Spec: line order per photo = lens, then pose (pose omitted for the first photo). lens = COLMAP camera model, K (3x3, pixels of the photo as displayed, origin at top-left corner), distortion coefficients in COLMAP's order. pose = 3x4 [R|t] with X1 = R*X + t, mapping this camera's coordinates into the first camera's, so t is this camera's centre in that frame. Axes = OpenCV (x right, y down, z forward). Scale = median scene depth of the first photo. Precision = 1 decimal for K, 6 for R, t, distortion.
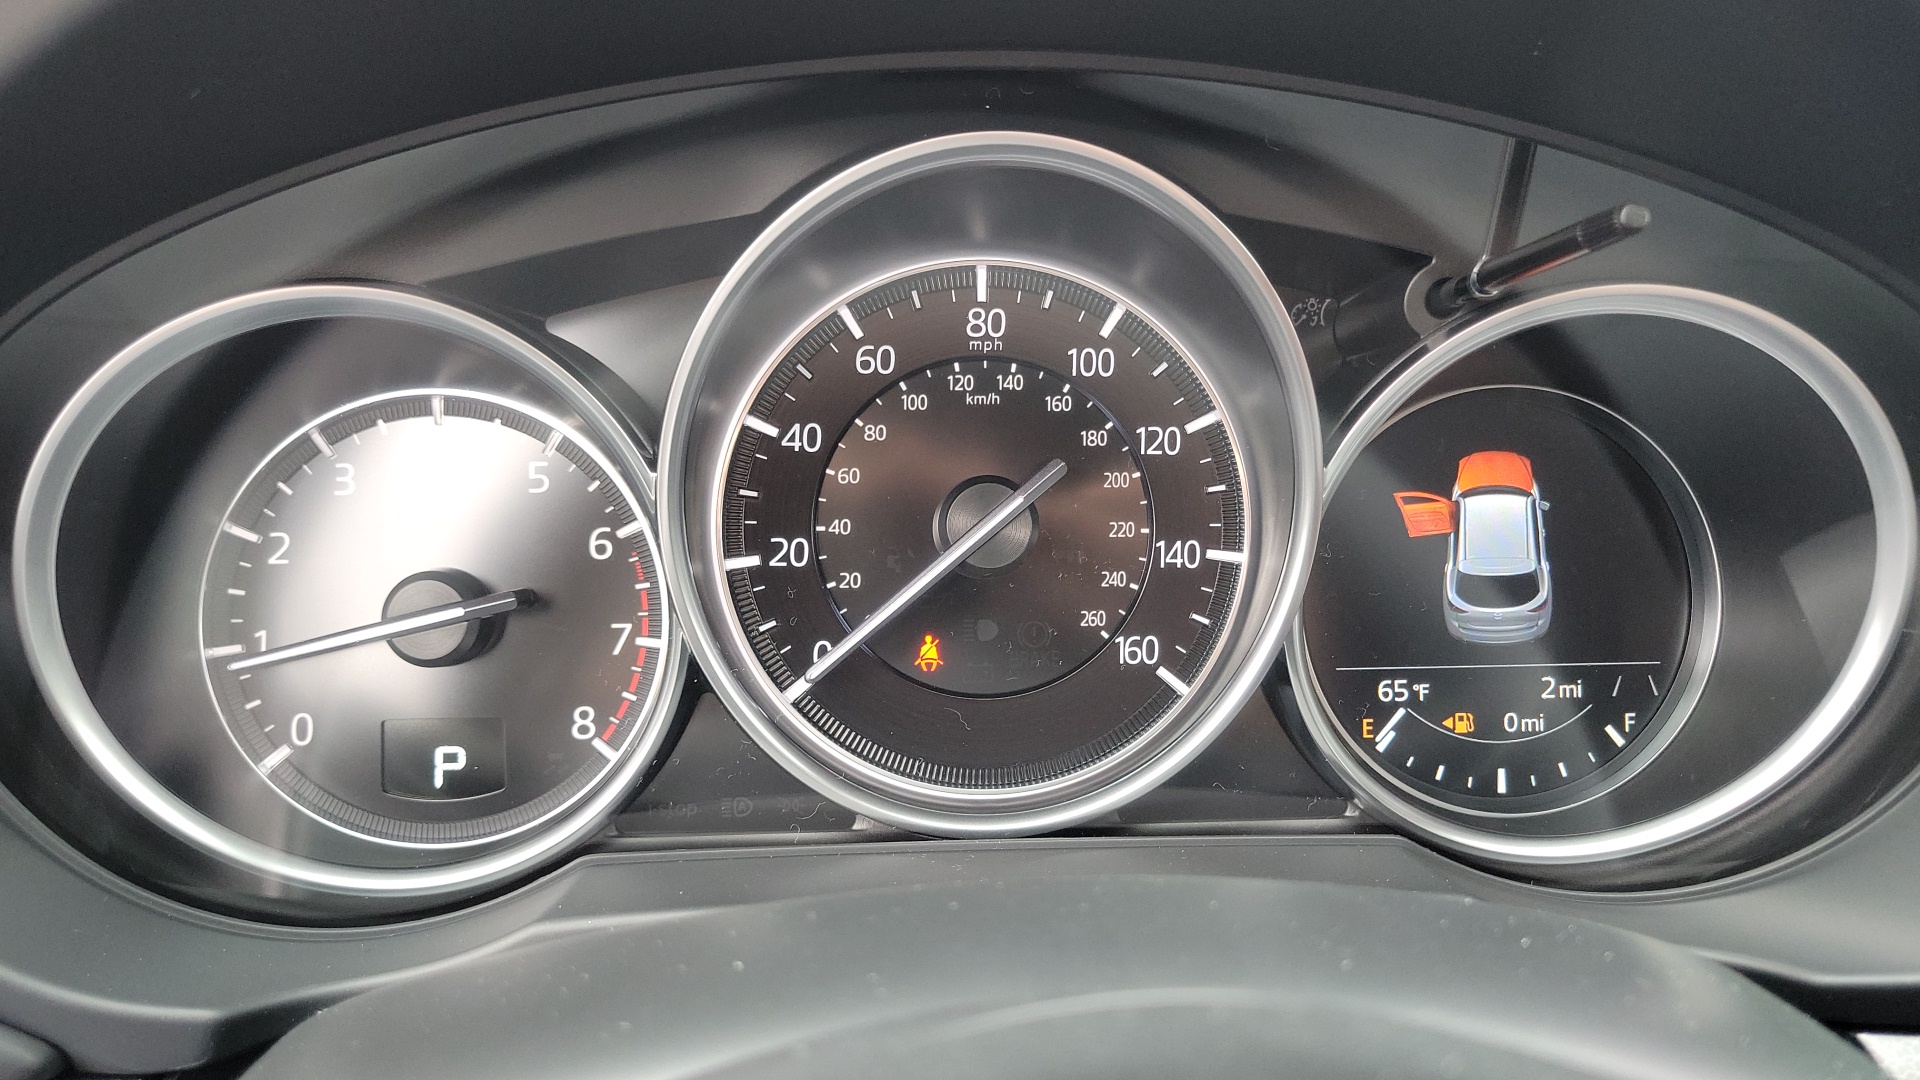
lens RADIAL K [[1502.2, 0, 968.1], [0, 1502.2, 536.1], [0, 0, 1]] dist [-0.003679, -0.004169]
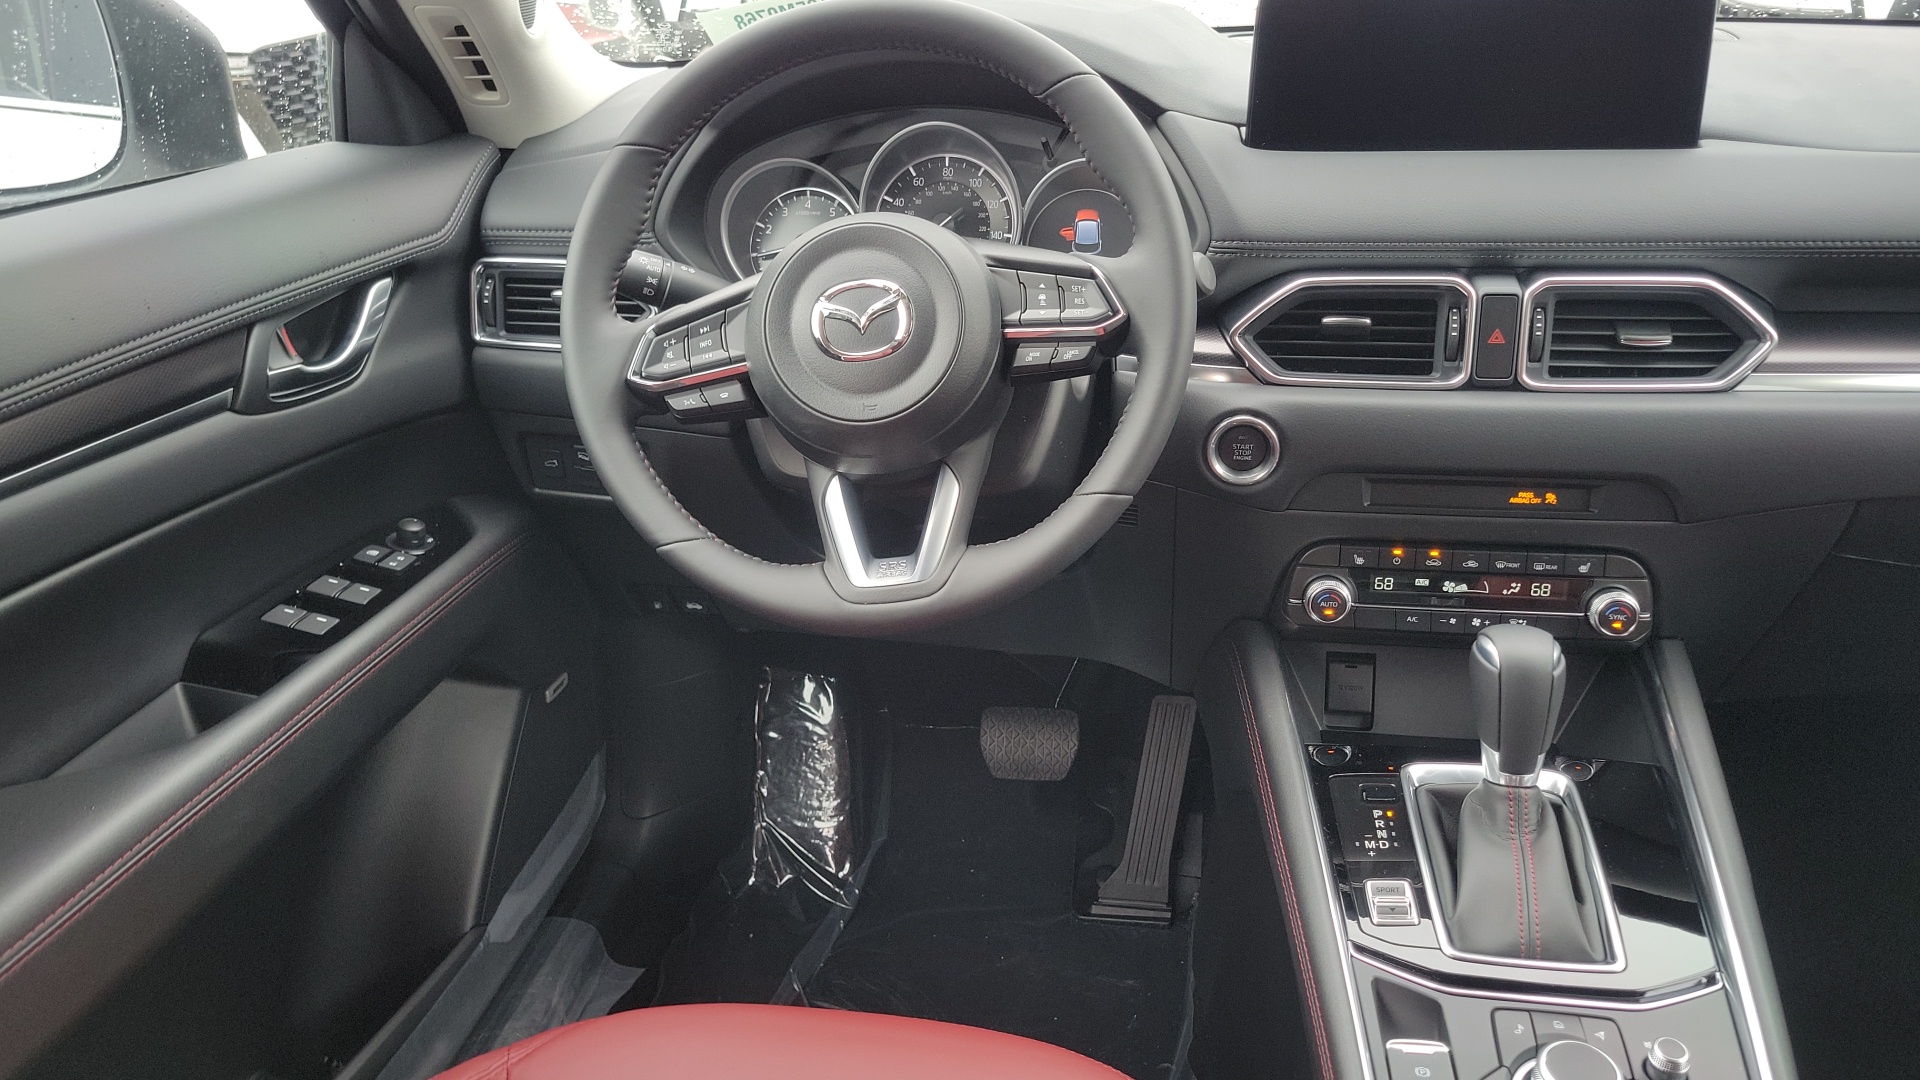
lens RADIAL K [[1442.2, 0, 961.2], [0, 1442.2, 545.3], [0, 0, 1]] dist [0.031952, -0.000325]
pose [[0.975246, 0.053638, -0.214518, 0.876324], [-0.044112, 0.997826, 0.048955, 0.616096], [0.216678, -0.038280, 0.975492, -2.576636]]
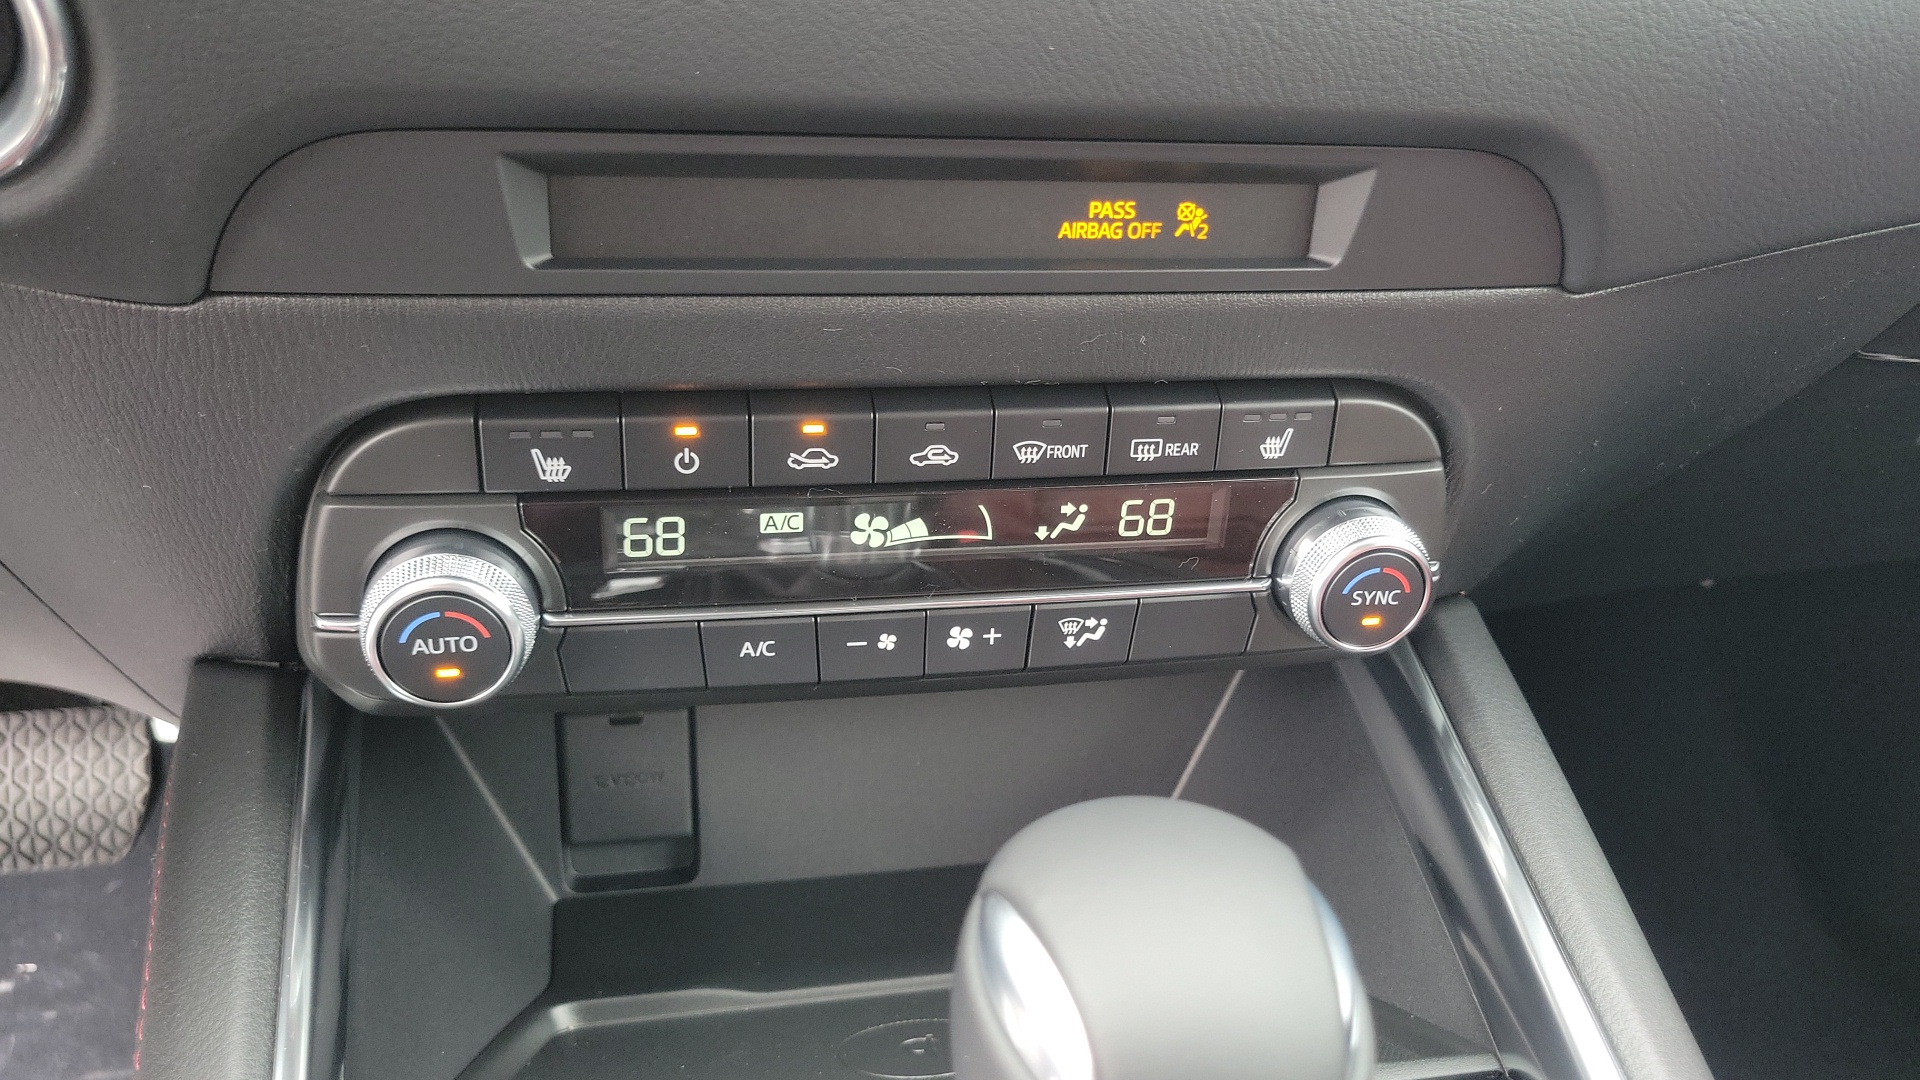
lens RADIAL K [[1458.9, 0, 971.6], [0, 1458.9, 530.5], [0, 0, 1]] dist [0.011364, 0.001367]
pose [[0.988349, -0.012140, 0.151721, 1.174724], [-0.020677, 0.976863, 0.212863, 0.610646], [-0.150795, -0.213520, 0.965231, -0.100636]]
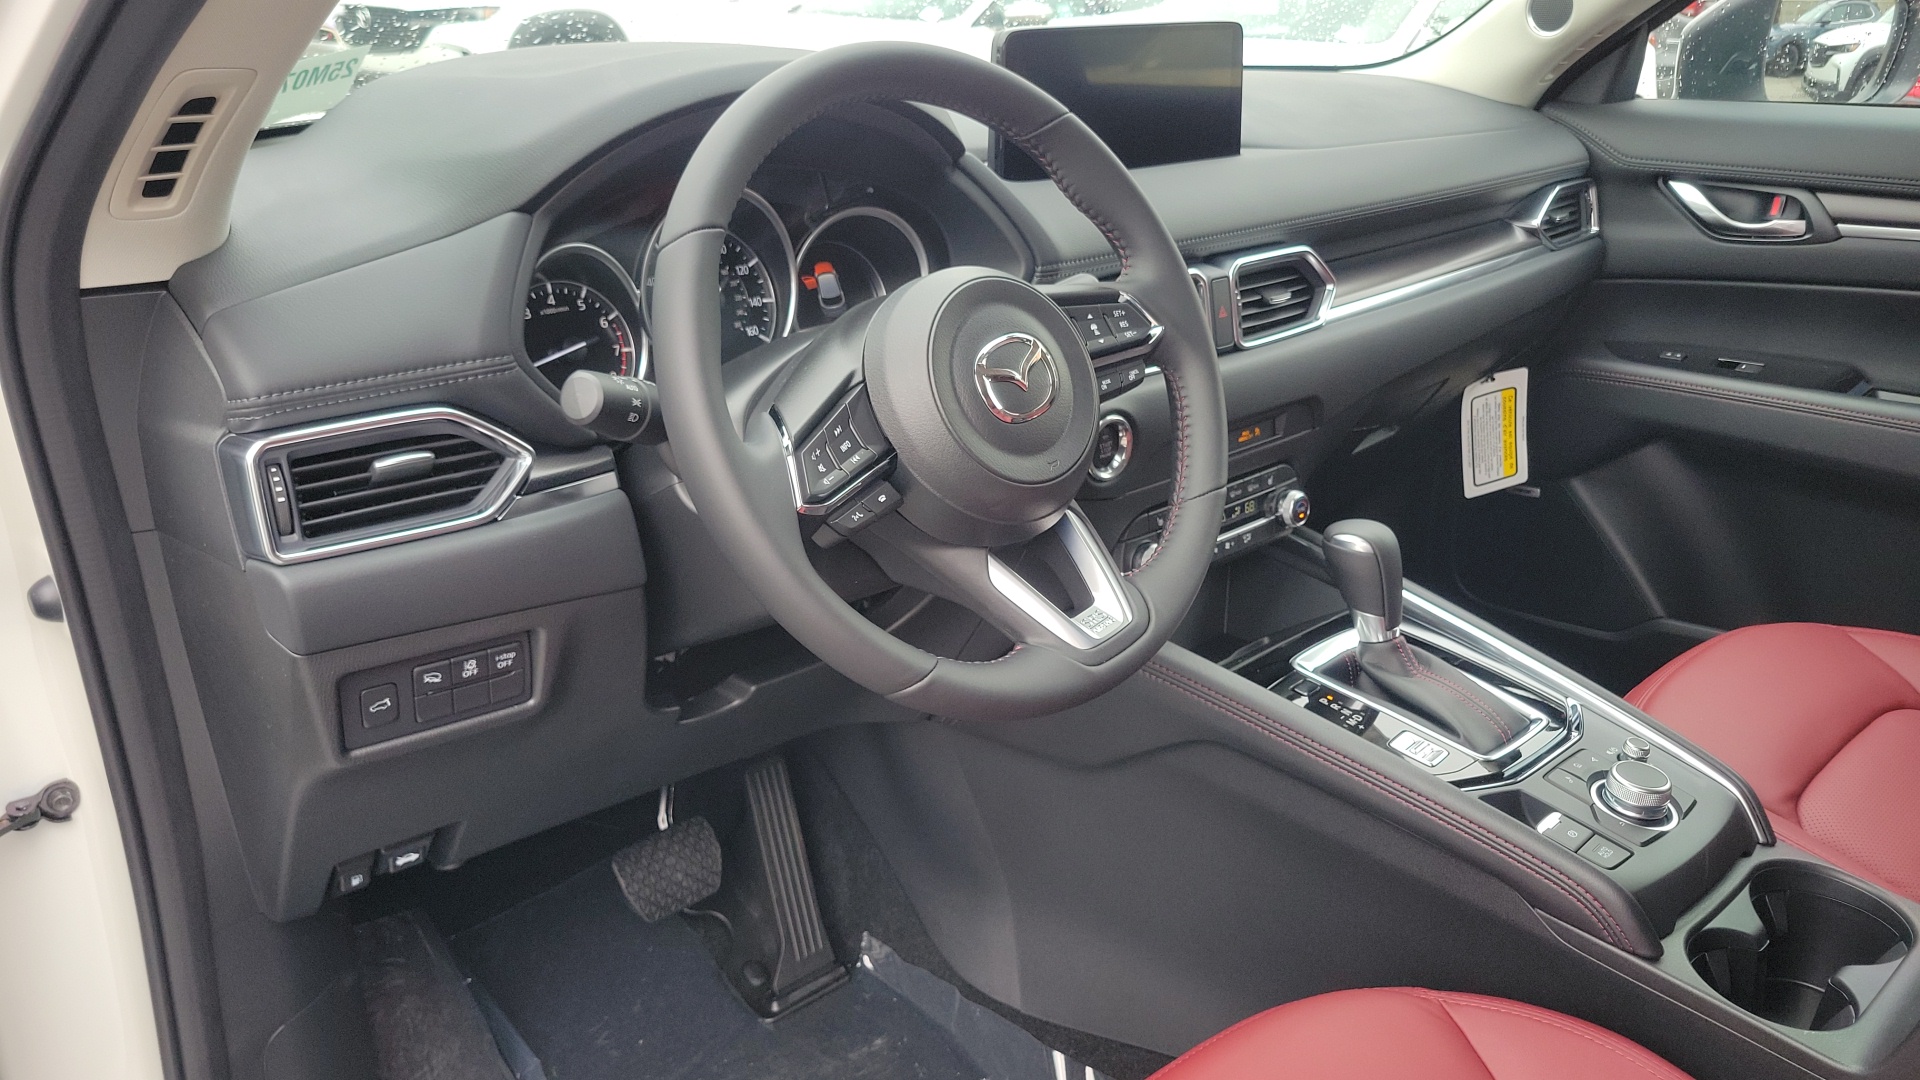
lens RADIAL K [[1458.9, 0, 971.6], [0, 1458.9, 530.5], [0, 0, 1]] dist [0.011364, 0.001367]
pose [[0.771755, -0.235720, 0.590619, -1.589255], [0.232688, 0.969029, 0.082694, 0.361708], [-0.591820, 0.073610, 0.802702, -1.952001]]
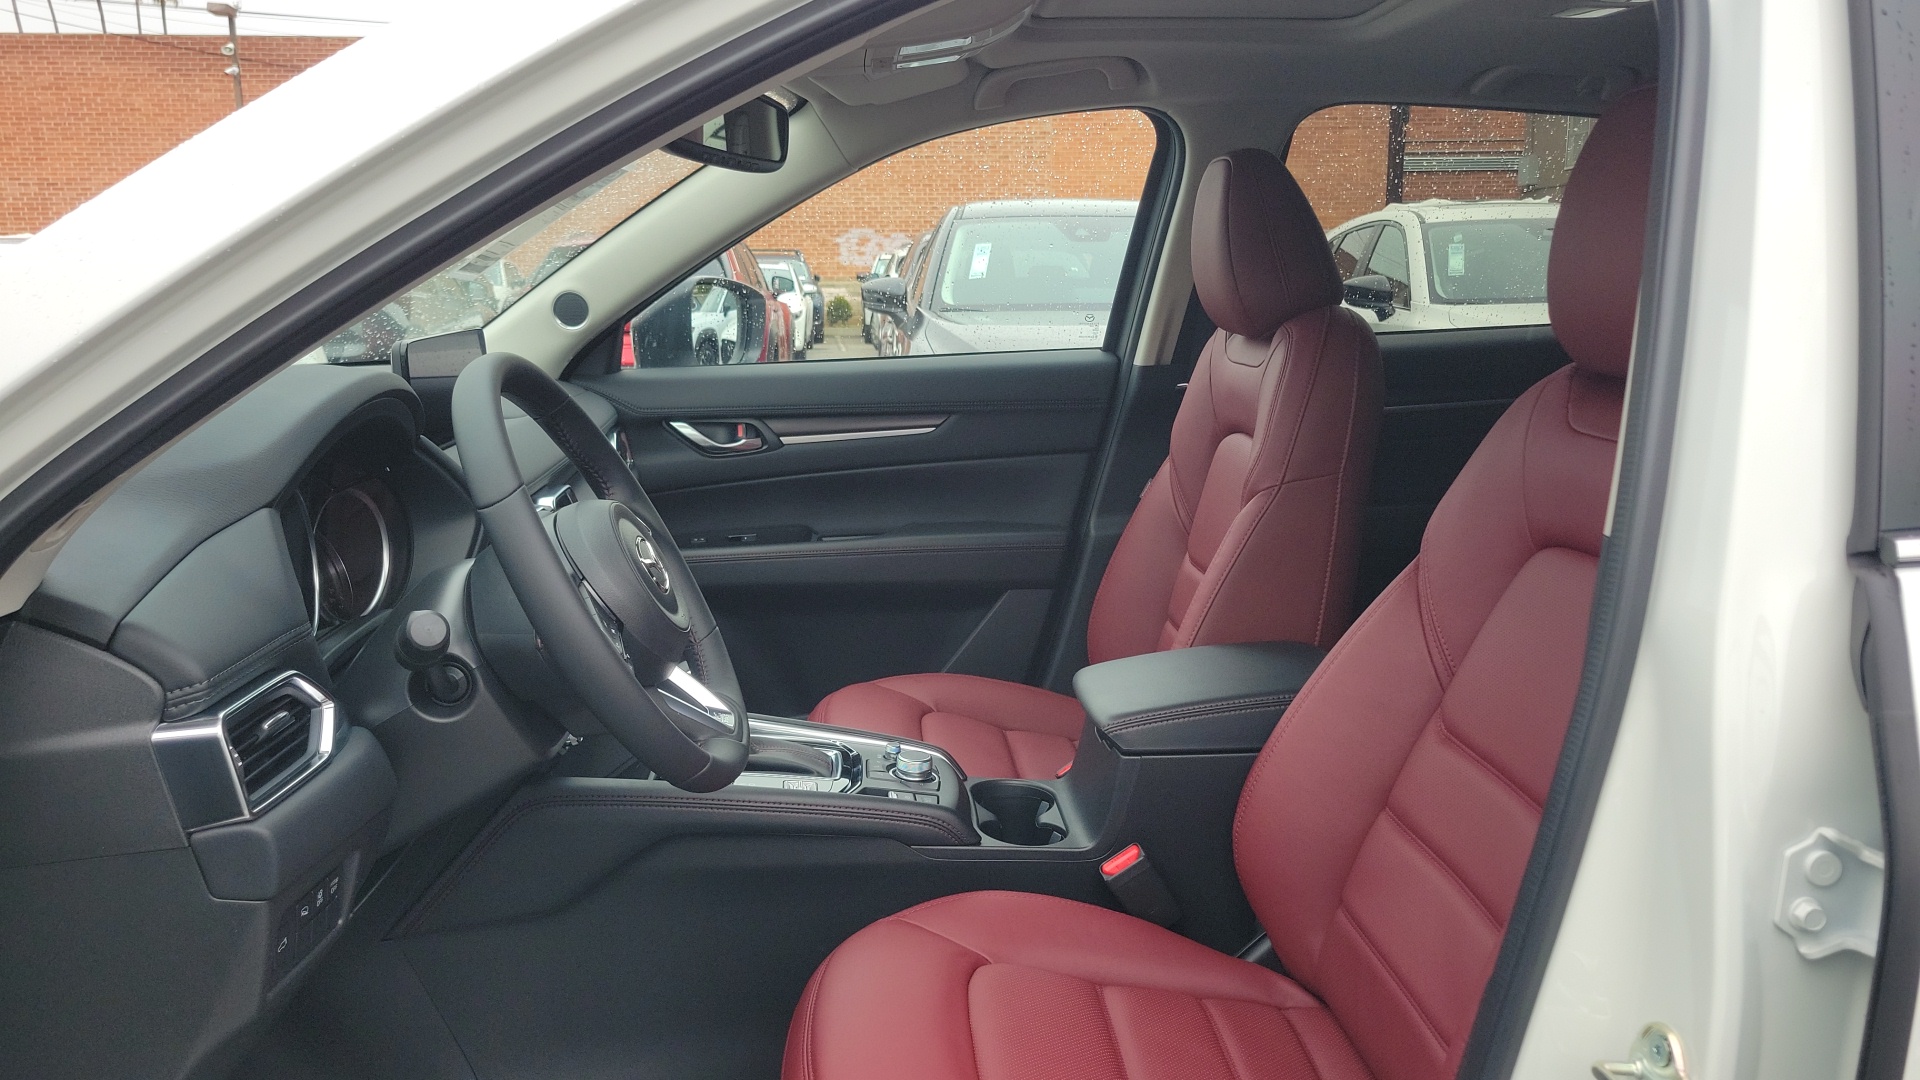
lens RADIAL K [[1458.9, 0, 971.6], [0, 1458.9, 530.5], [0, 0, 1]] dist [0.011364, 0.001367]
pose [[-0.046299, -0.192362, 0.980231, -3.646039], [0.357662, 0.913036, 0.196069, -0.195935], [-0.932703, 0.359670, 0.026528, -0.865626]]
